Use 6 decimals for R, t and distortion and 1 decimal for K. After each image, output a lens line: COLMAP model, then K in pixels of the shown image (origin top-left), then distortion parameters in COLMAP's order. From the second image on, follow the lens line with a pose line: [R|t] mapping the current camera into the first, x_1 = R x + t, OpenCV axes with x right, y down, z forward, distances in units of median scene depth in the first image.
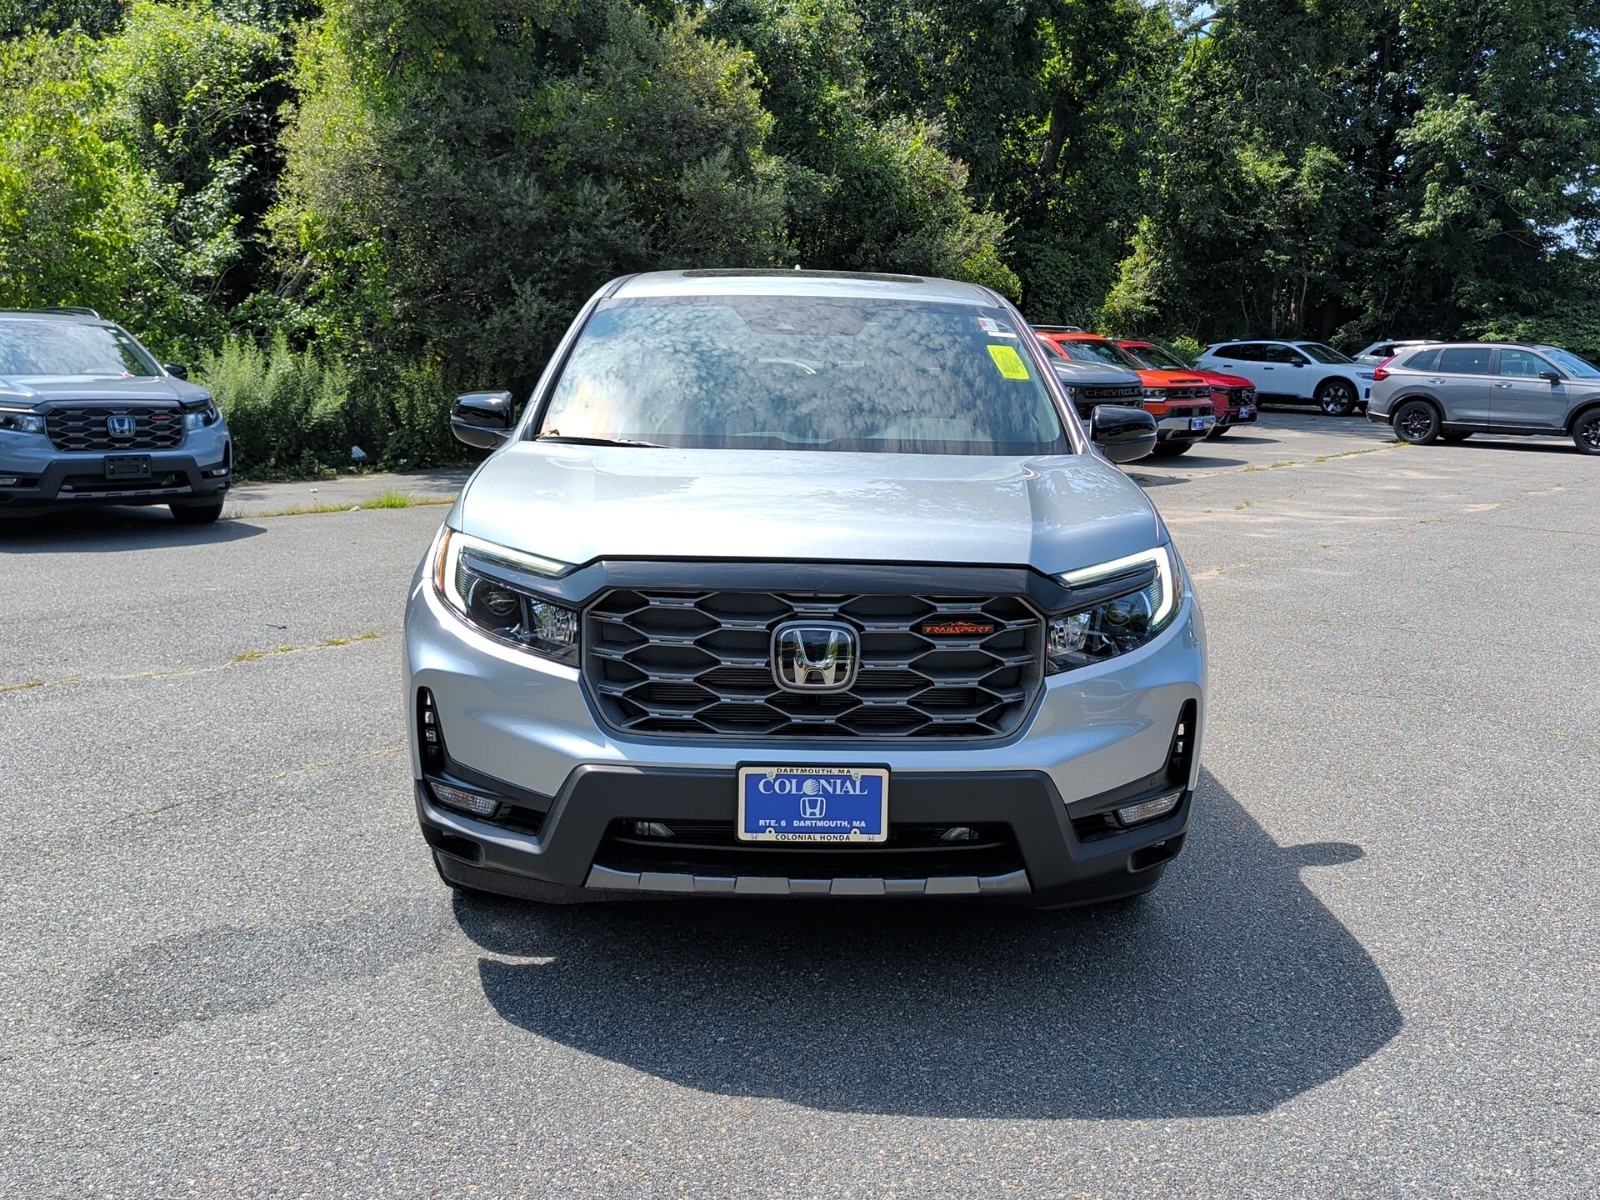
lens RADIAL K [[1336.3, 0, 835.9], [0, 1336.3, 612.1], [0, 0, 1]] dist [-0.008428, 0.017296]
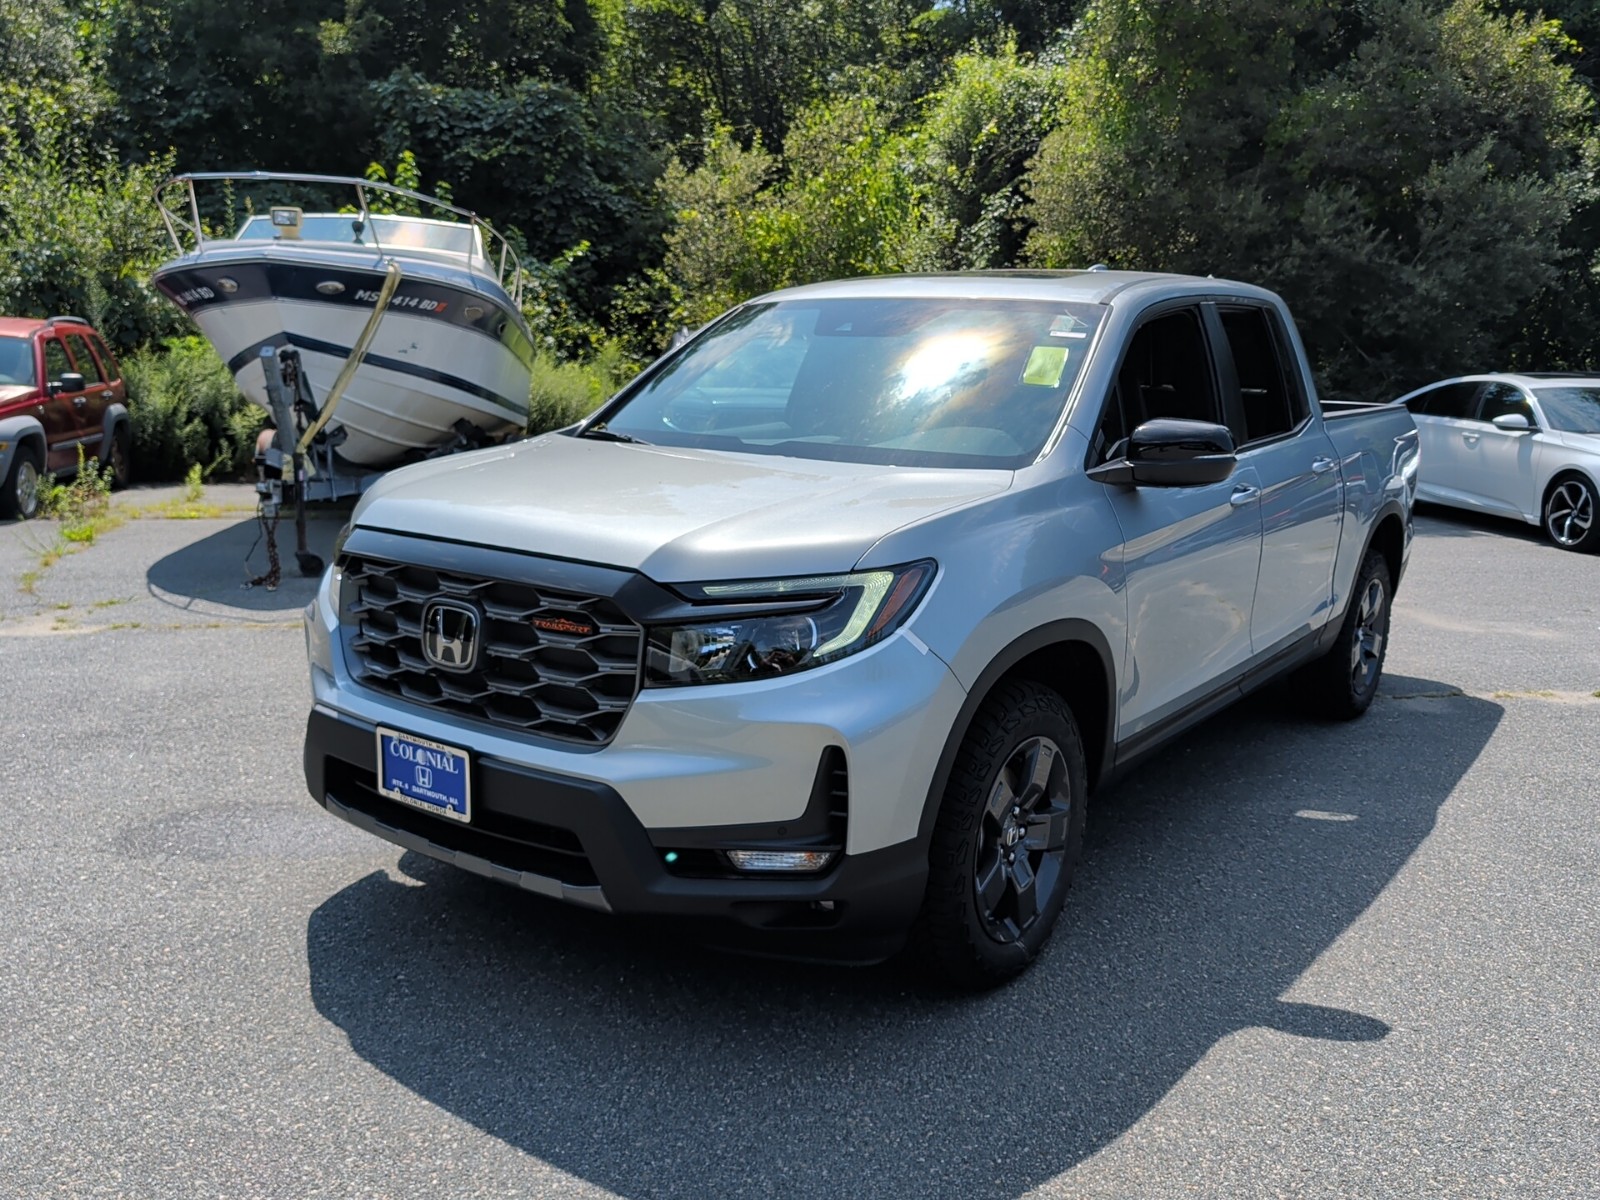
lens RADIAL K [[1336.3, 0, 791.3], [0, 1336.3, 618.7], [0, 0, 1]] dist [-0.008428, 0.017296]
pose [[0.794347, 0.115231, -0.596435, 0.103732], [-0.121467, 0.992145, 0.029910, -0.005558], [0.595197, 0.048688, 0.802104, 0.040019]]
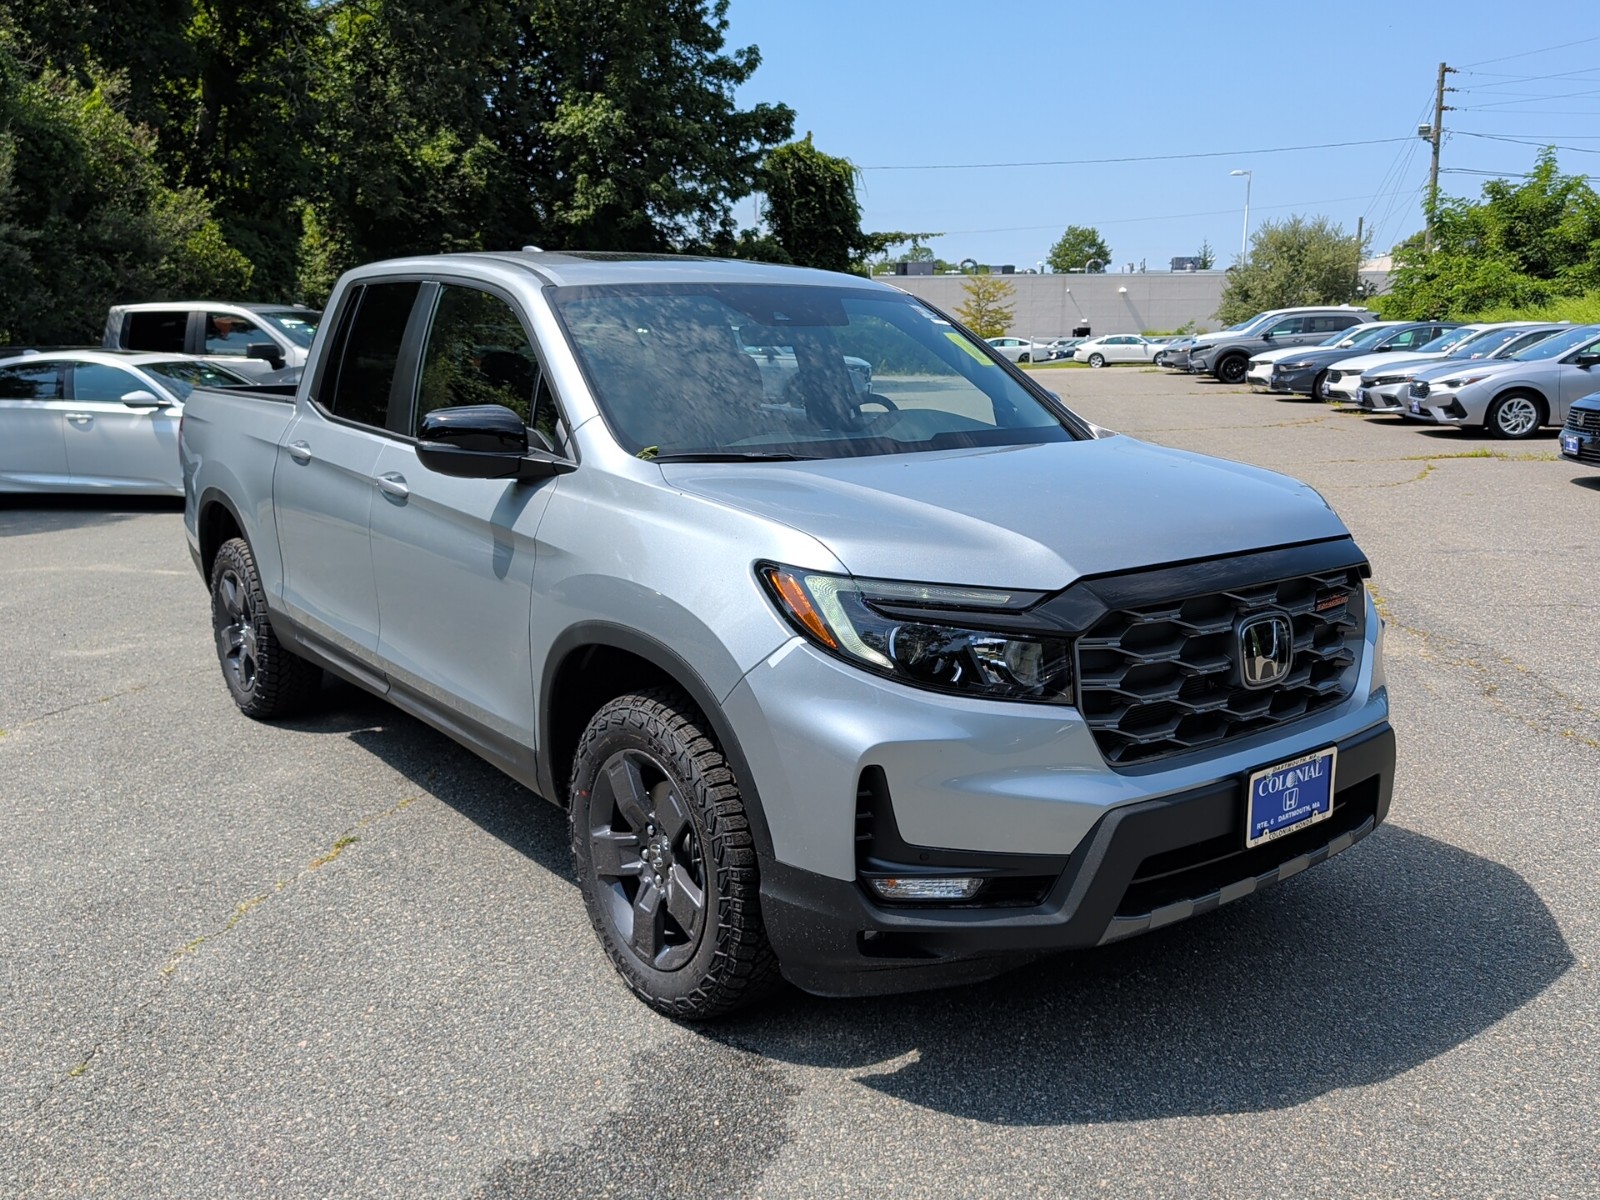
lens RADIAL K [[1336.3, 0, 806.9], [0, 1336.3, 611.4], [0, 0, 1]] dist [-0.008428, 0.017296]
pose [[0.811179, -0.139048, 0.568027, -0.107915], [0.132560, 0.989758, 0.052980, -0.011855], [-0.569577, 0.032321, 0.821303, 0.047327]]
